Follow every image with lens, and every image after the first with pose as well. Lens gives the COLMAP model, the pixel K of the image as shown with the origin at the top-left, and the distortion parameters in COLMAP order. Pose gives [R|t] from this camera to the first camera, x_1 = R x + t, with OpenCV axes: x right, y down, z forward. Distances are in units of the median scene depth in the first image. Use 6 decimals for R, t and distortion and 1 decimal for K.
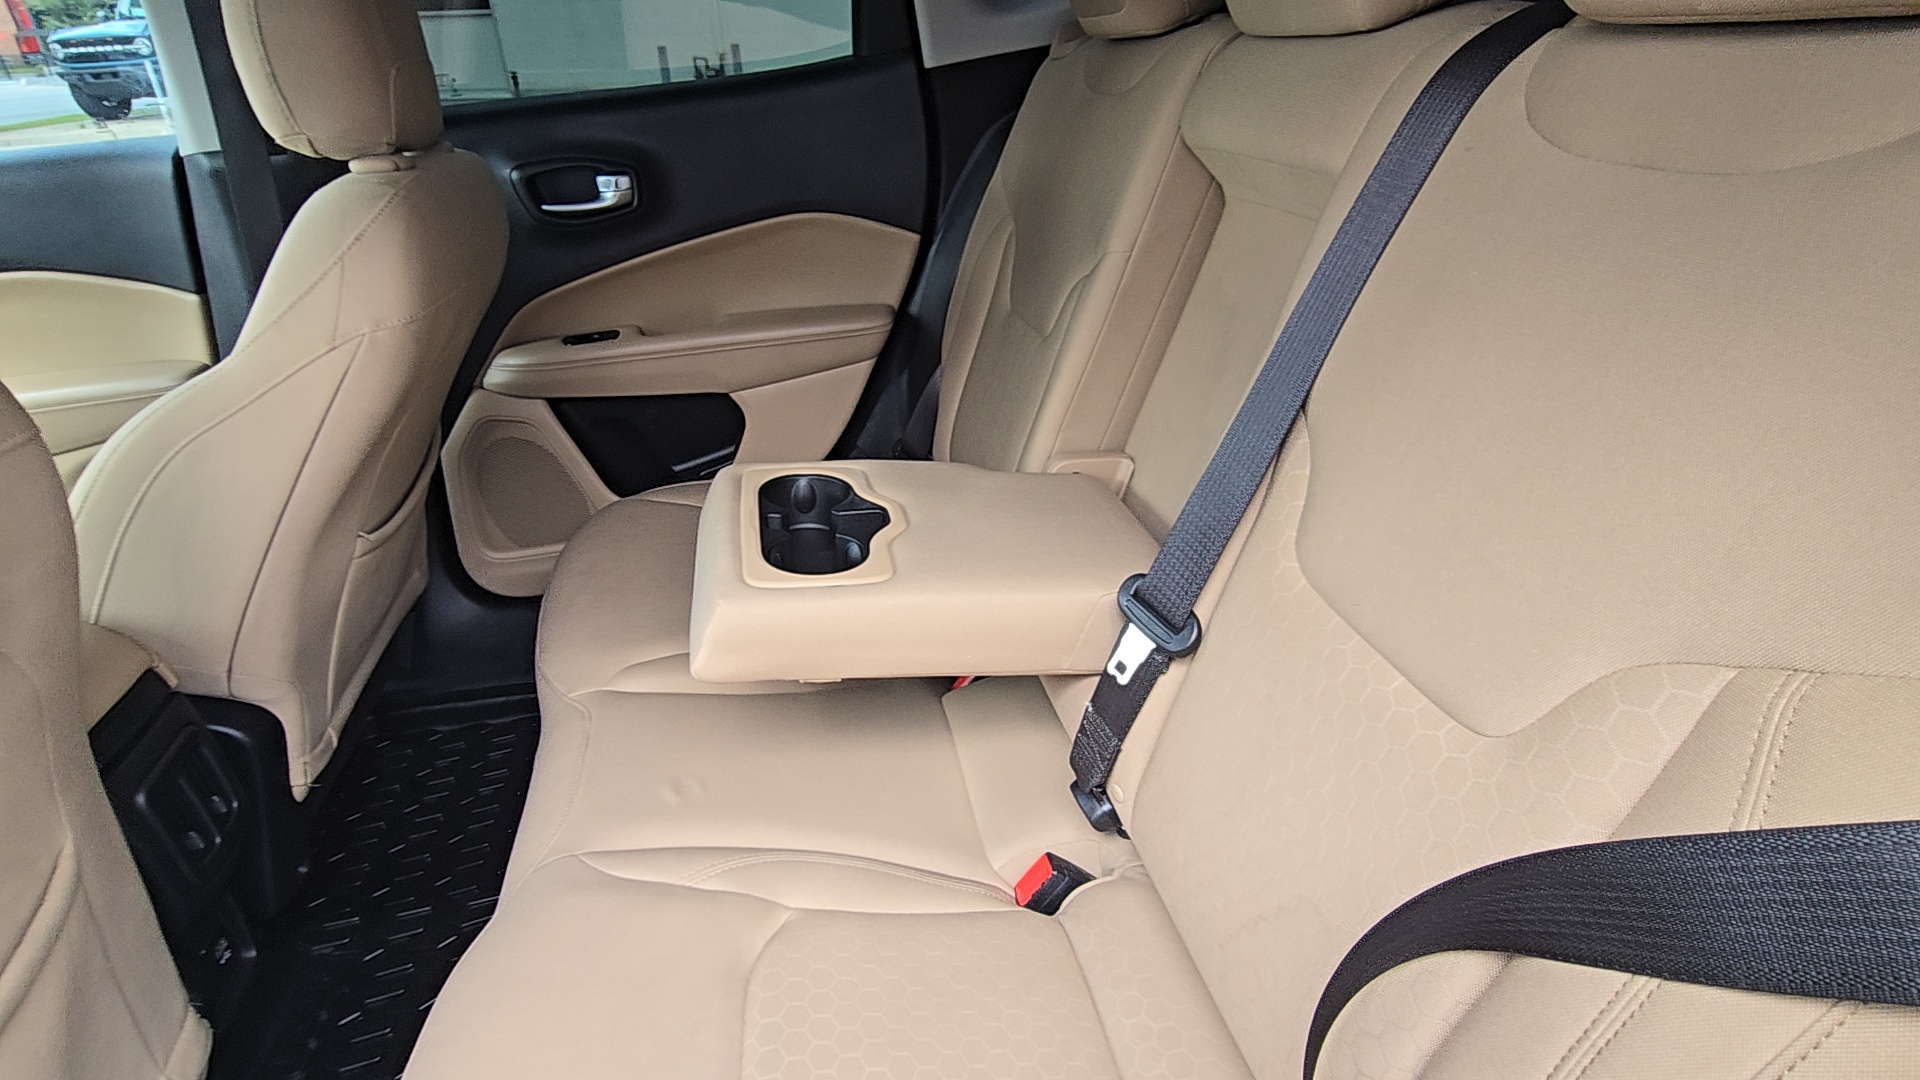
lens RADIAL K [[967.7, 0, 961.4], [0, 967.7, 550.2], [0, 0, 1]] dist [0.003260, -0.002636]
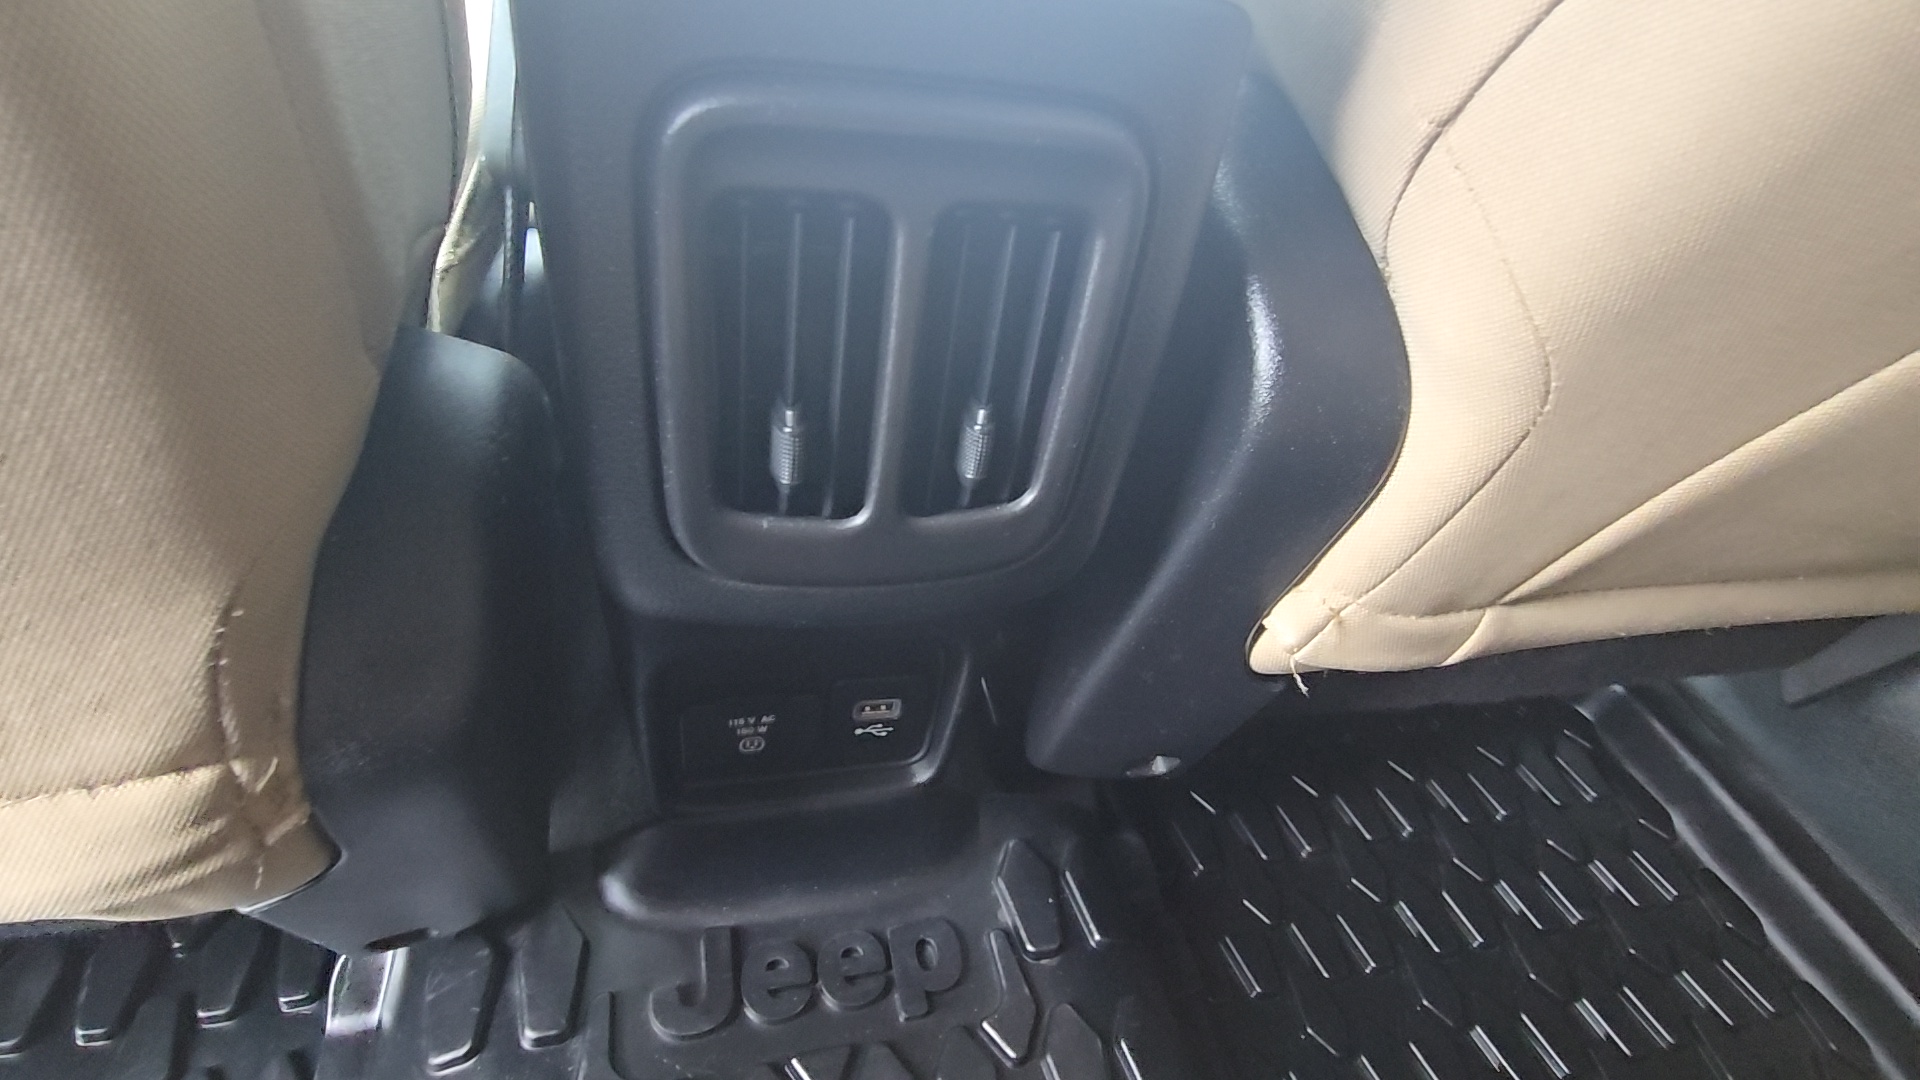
lens RADIAL K [[967.7, 0, 961.4], [0, 967.7, 550.2], [0, 0, 1]] dist [0.003260, -0.002636]
pose [[0.032470, 0.672665, -0.739234, -0.386675], [-0.610522, 0.598947, 0.518194, 0.100869], [0.791333, 0.434493, 0.430125, 0.628884]]
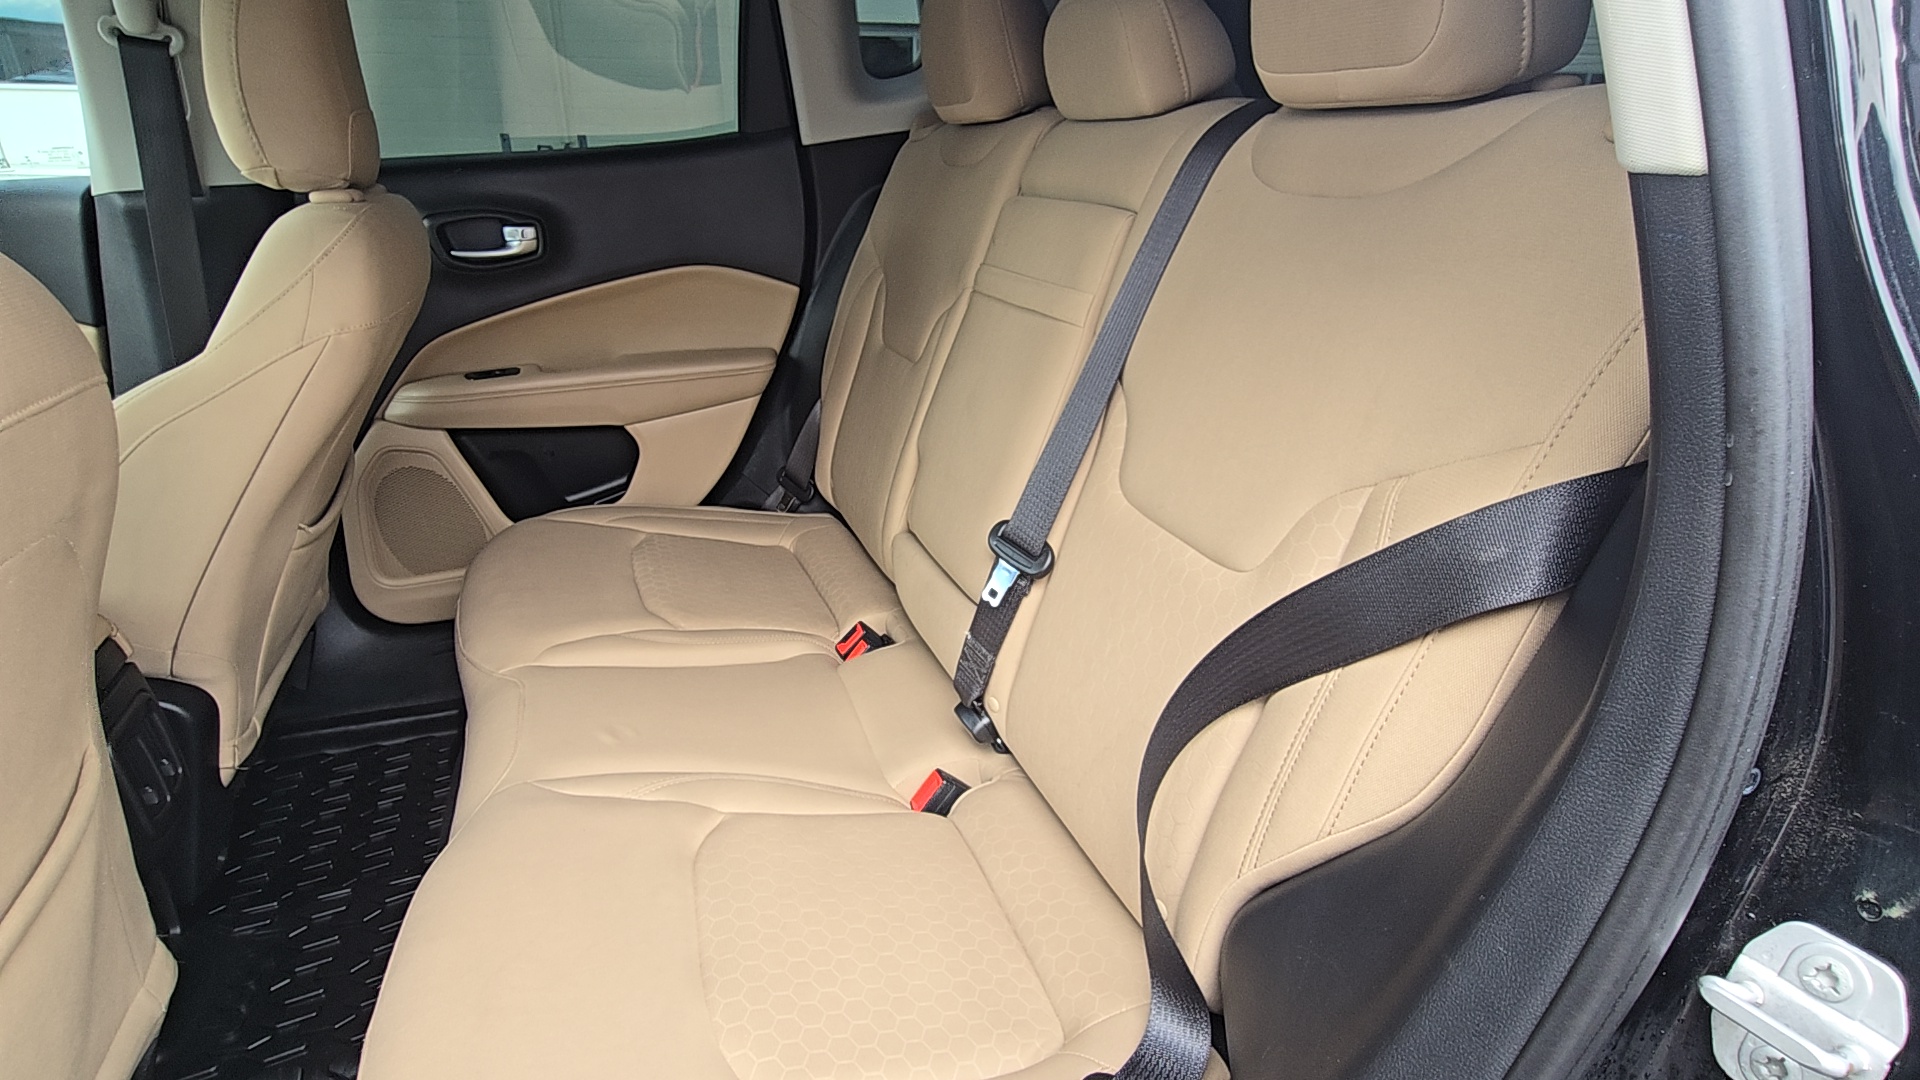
lens RADIAL K [[967.7, 0, 961.4], [0, 967.7, 550.2], [0, 0, 1]] dist [0.003260, -0.002636]
pose [[0.988601, -0.023132, 0.148773, -0.037173], [0.036074, 0.995737, -0.084888, 0.102419], [-0.146175, 0.089287, 0.985221, -0.143609]]
